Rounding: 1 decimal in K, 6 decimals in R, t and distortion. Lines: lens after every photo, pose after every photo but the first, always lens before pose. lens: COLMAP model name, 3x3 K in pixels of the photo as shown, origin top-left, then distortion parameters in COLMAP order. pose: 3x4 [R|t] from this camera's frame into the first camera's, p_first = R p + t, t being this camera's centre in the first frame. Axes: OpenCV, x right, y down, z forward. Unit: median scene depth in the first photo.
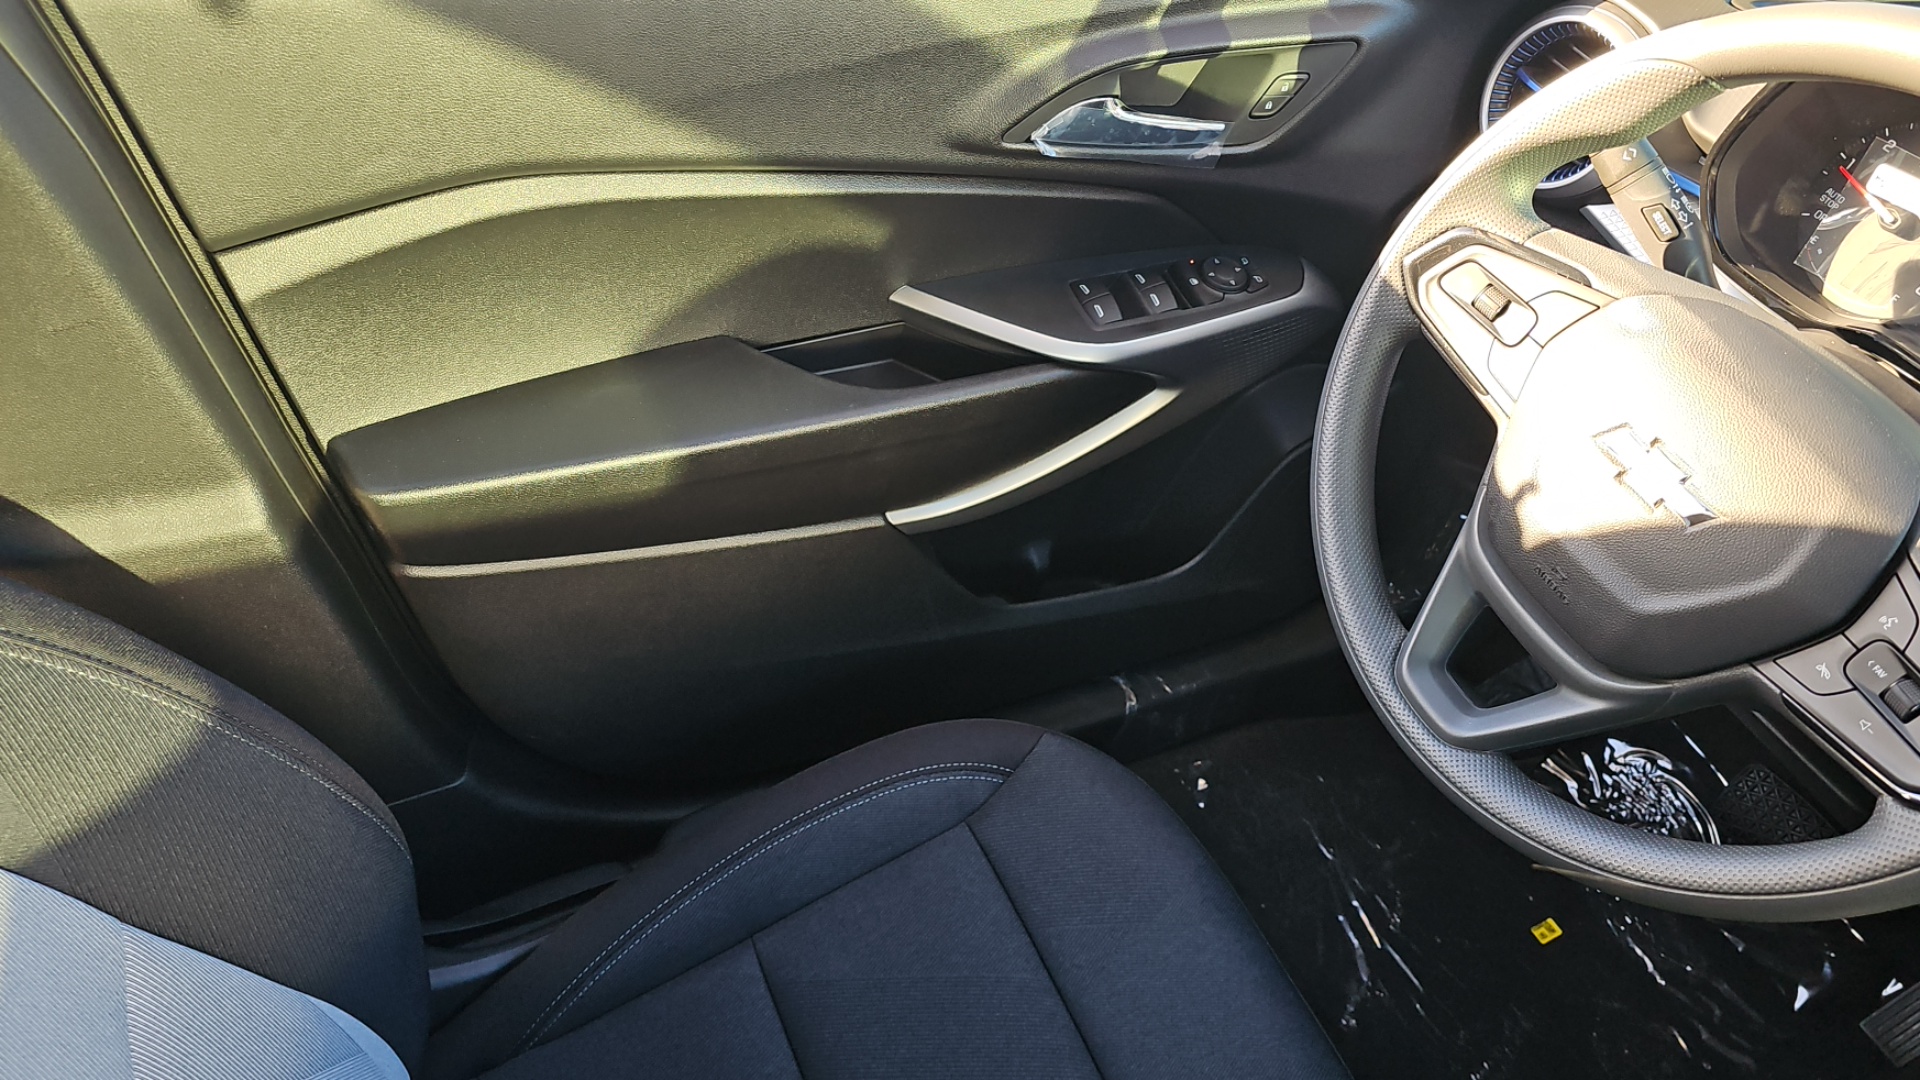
lens RADIAL K [[1409.4, 0, 966.4], [0, 1409.4, 540.5], [0, 0, 1]] dist [0.072645, -0.087854]
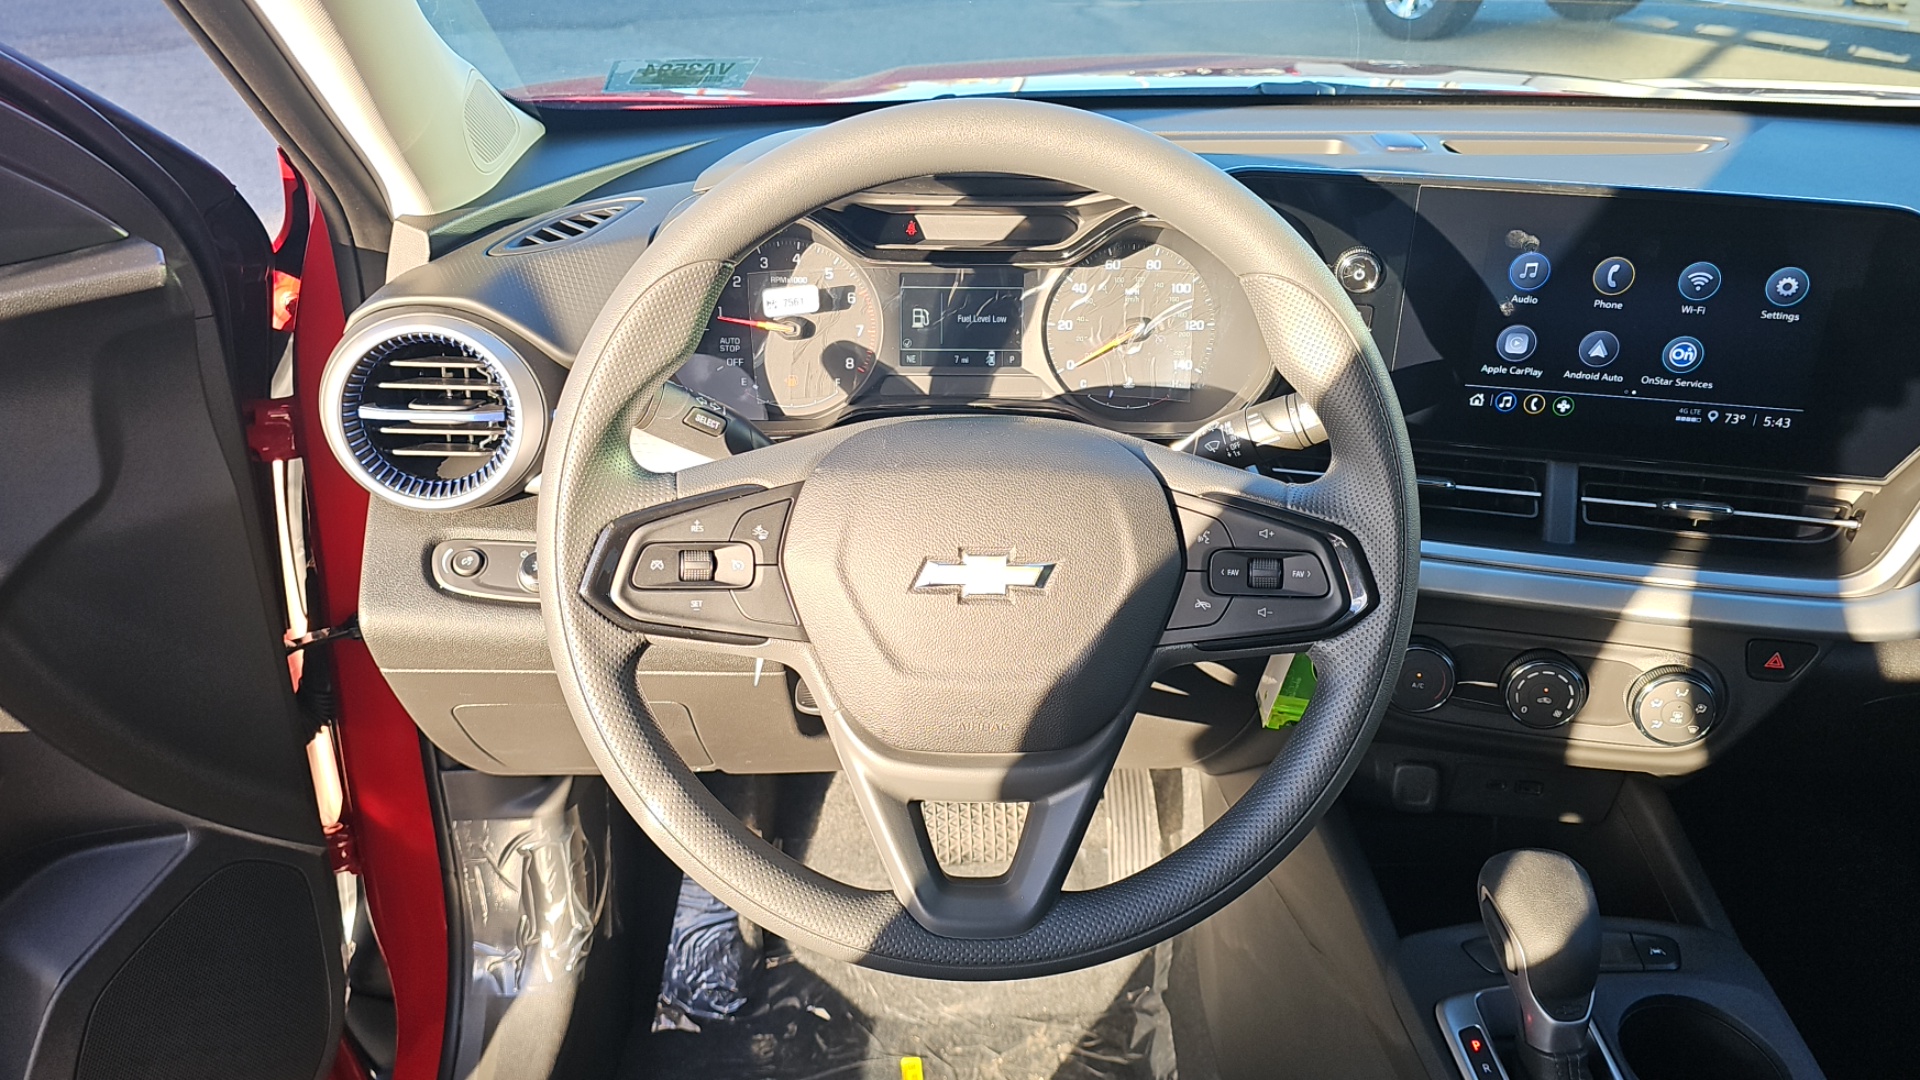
lens RADIAL K [[1409.4, 0, 966.4], [0, 1409.4, 540.5], [0, 0, 1]] dist [0.072645, -0.087854]
pose [[0.388335, -0.532157, 0.752333, -0.223725], [0.687728, 0.710770, 0.147770, -0.193051], [-0.613372, 0.460016, 0.641996, 0.321581]]
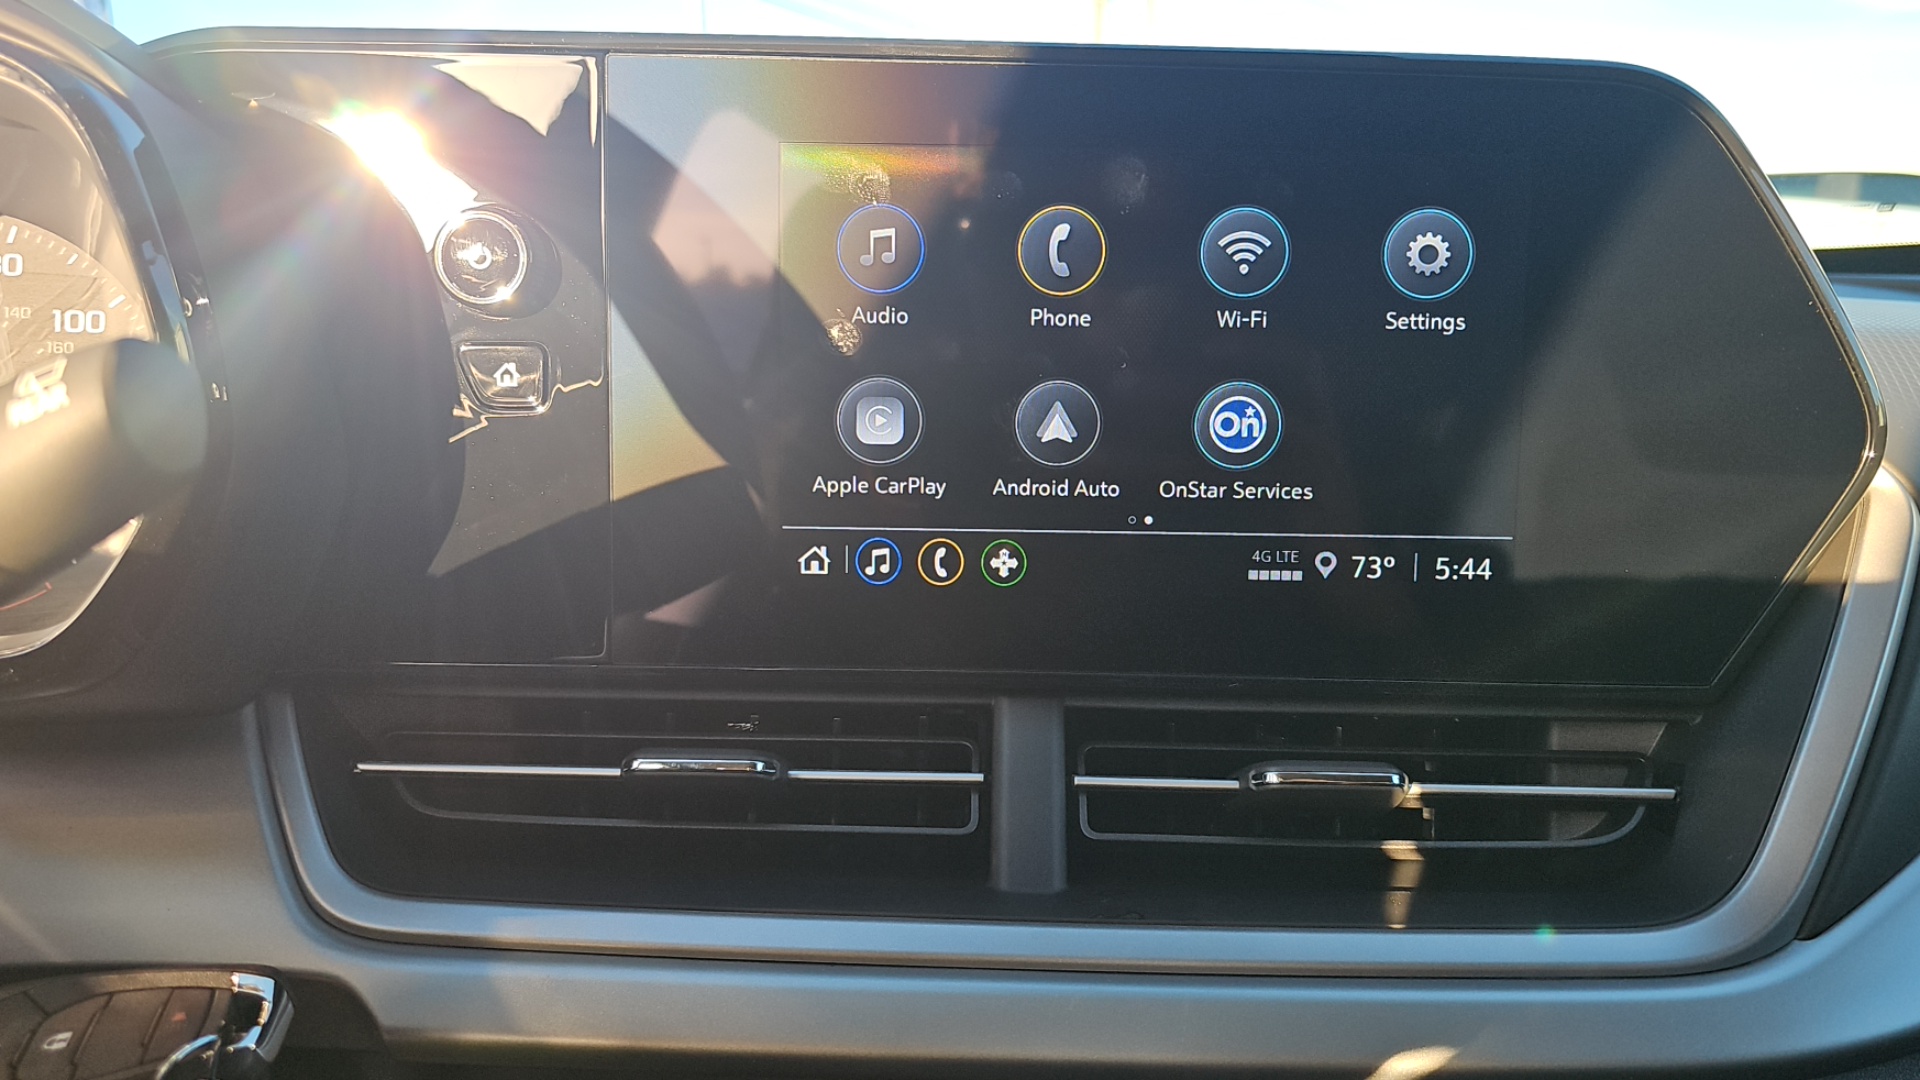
lens RADIAL K [[1409.4, 0, 966.4], [0, 1409.4, 540.5], [0, 0, 1]] dist [0.072645, -0.087854]
pose [[0.207820, -0.296308, 0.932208, 0.455429], [0.707675, 0.703464, 0.065837, 0.198890], [-0.675283, 0.646018, 0.355884, 0.552630]]
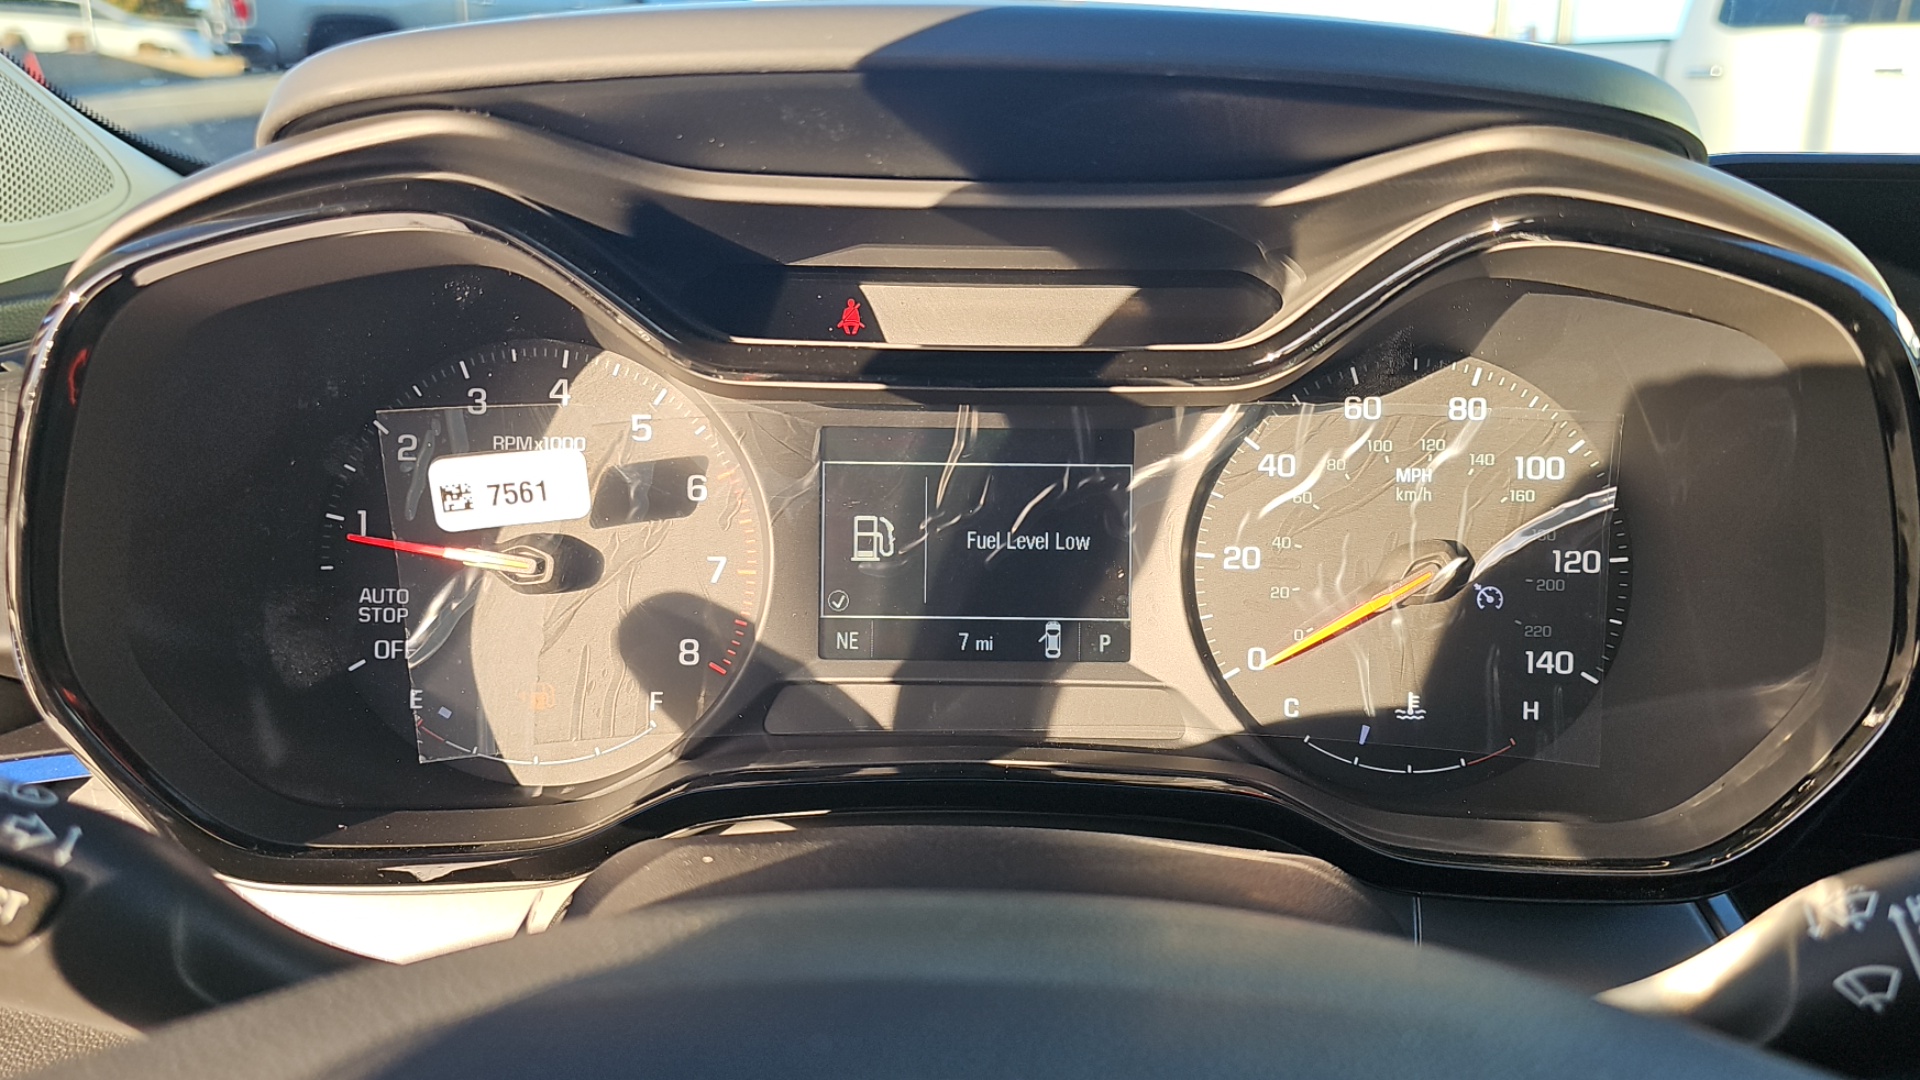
lens RADIAL K [[1409.4, 0, 966.4], [0, 1409.4, 540.5], [0, 0, 1]] dist [0.072645, -0.087854]
pose [[0.431541, -0.386111, 0.815285, 0.395088], [0.685841, 0.727516, -0.018481, -0.145859], [-0.585998, 0.567132, 0.578764, 0.738791]]
